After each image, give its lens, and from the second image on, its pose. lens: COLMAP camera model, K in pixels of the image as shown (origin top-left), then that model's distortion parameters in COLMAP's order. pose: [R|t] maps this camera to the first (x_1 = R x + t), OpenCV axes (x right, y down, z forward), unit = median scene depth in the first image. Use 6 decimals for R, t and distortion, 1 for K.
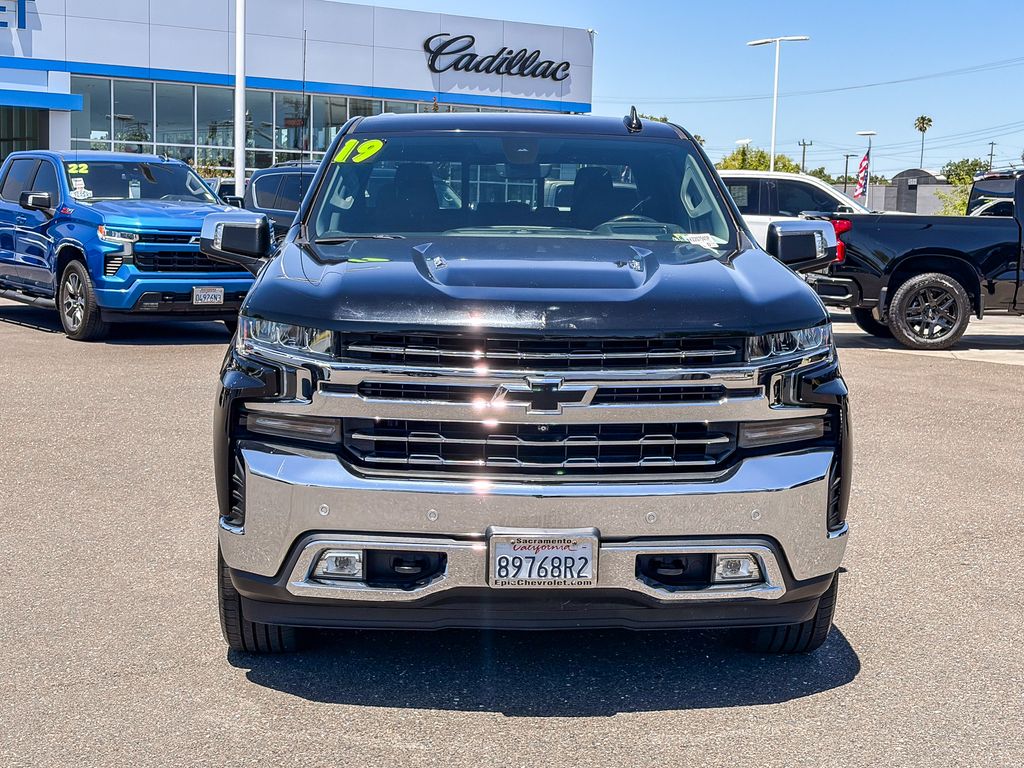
lens RADIAL K [[1870.9, 0, 512.0], [0, 1870.9, 384.0], [0, 0, 1]] dist [0.119070, -0.143059]
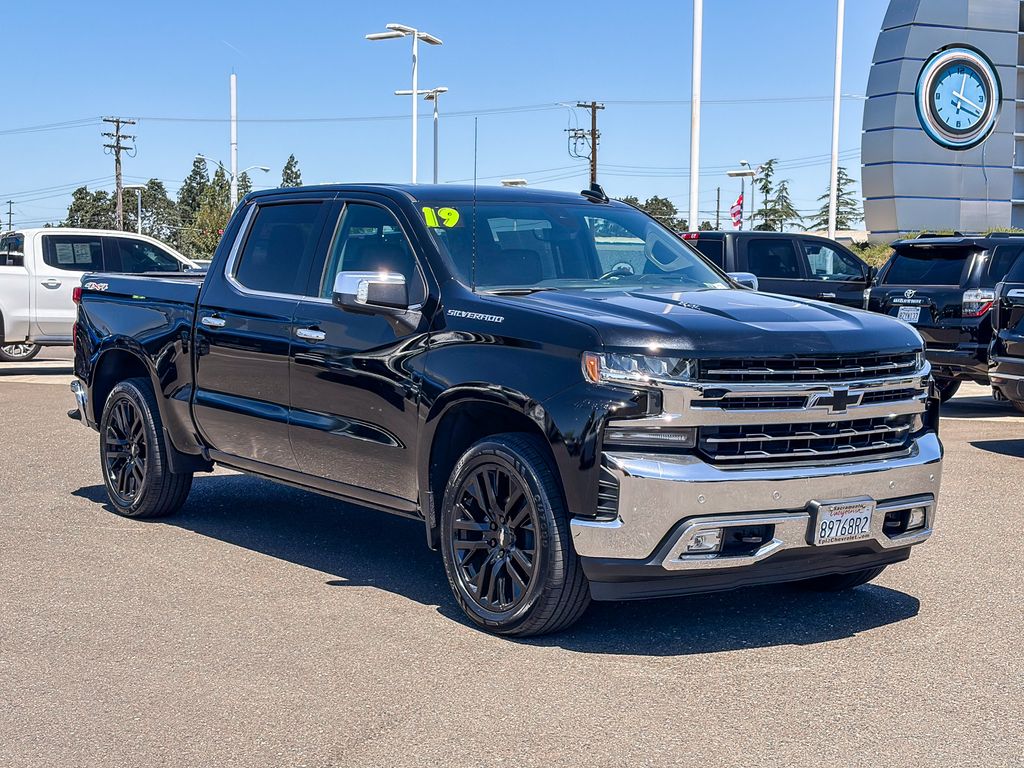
lens RADIAL K [[1870.9, 0, 512.0], [0, 1870.9, 384.0], [0, 0, 1]] dist [0.119070, -0.143059]
pose [[0.823656, -0.045794, 0.565238, -0.924597], [0.062698, 0.997977, -0.010508, -0.005637], [-0.563614, 0.044094, 0.824861, 0.014682]]
